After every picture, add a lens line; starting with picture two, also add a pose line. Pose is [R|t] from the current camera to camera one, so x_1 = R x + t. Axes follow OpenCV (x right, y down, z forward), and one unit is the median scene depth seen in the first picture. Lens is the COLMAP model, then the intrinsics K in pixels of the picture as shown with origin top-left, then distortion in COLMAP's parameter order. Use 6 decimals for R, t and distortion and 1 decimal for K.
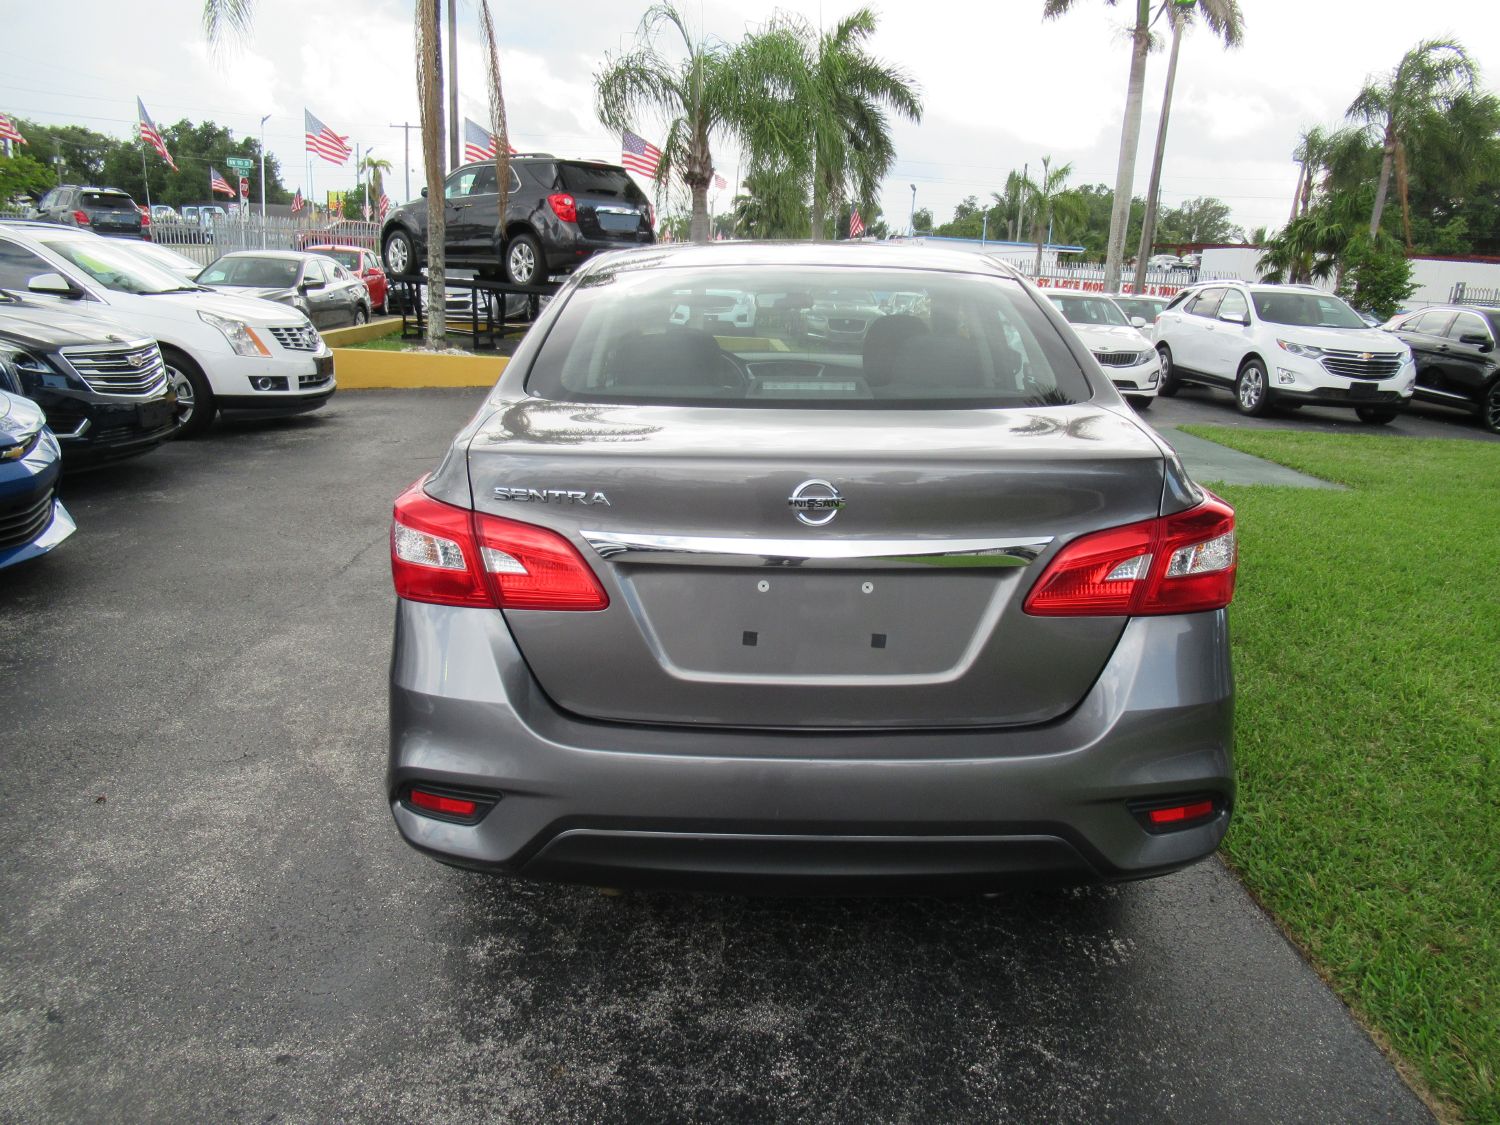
lens RADIAL K [[1161.1, 0, 756.3], [0, 1161.1, 563.6], [0, 0, 1]] dist [-0.006261, 0.007199]
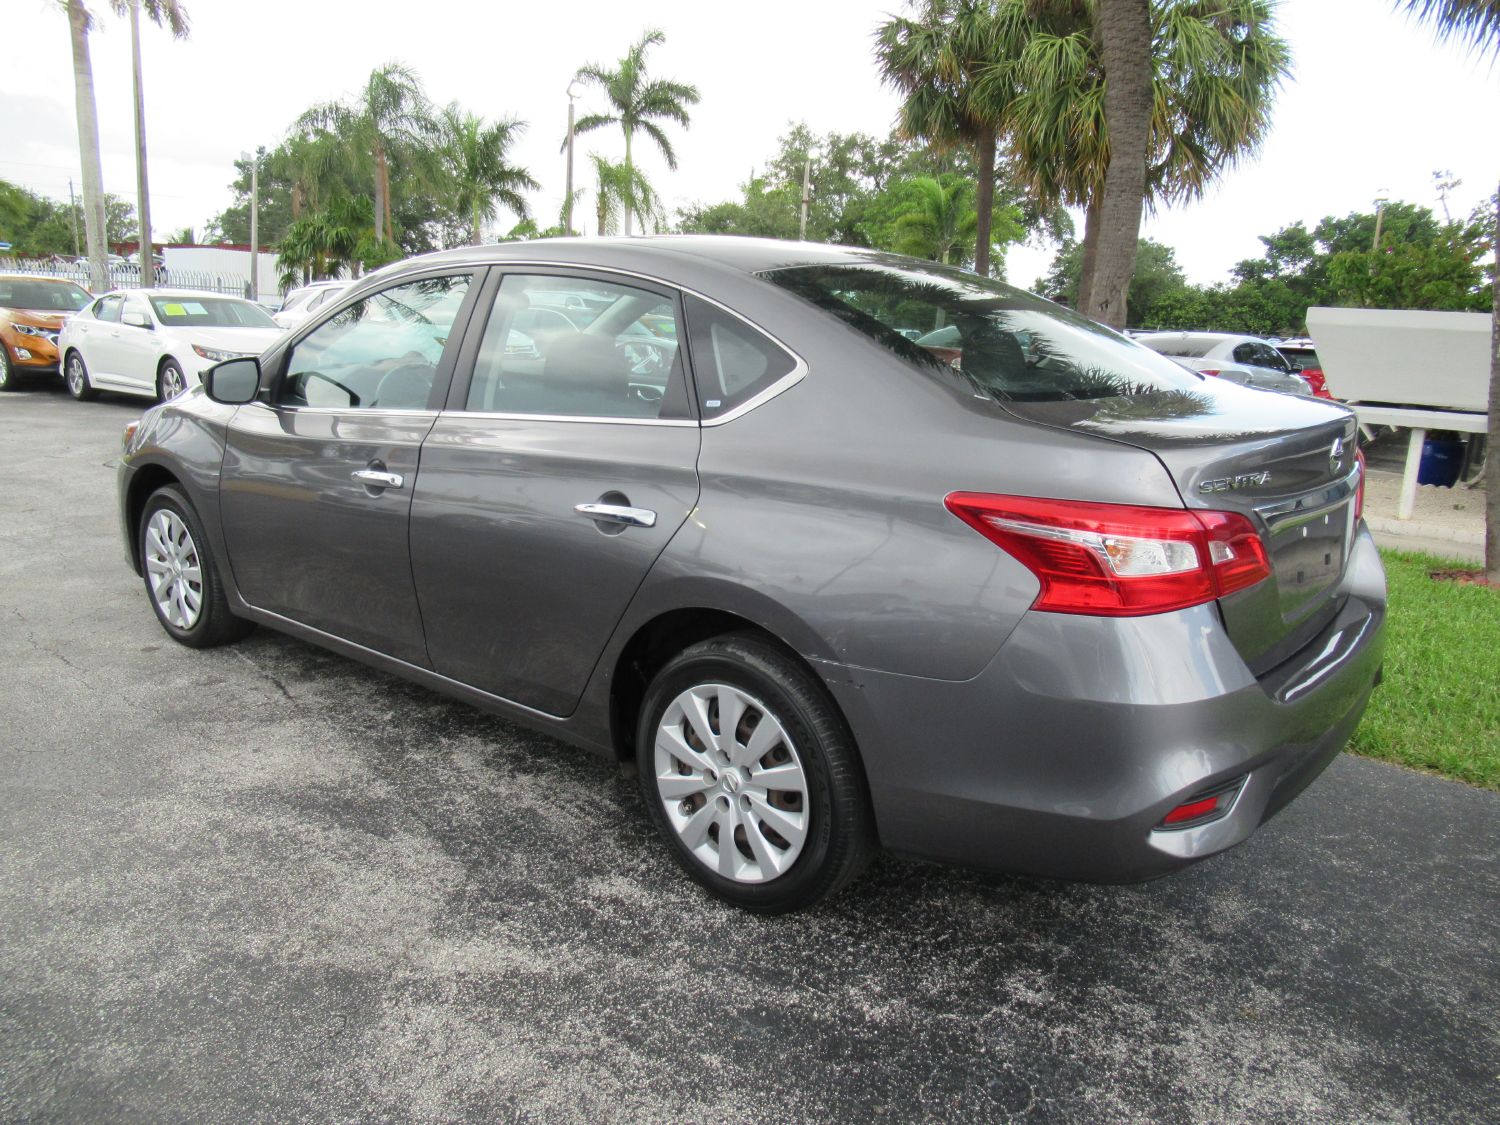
lens RADIAL K [[1161.1, 0, 756.3], [0, 1161.1, 563.6], [0, 0, 1]] dist [-0.006261, 0.007199]
pose [[0.562020, -0.211924, 0.799513, -0.179379], [0.209882, 0.971521, 0.109980, -0.029659], [-0.800052, 0.105993, 0.590494, 0.099041]]
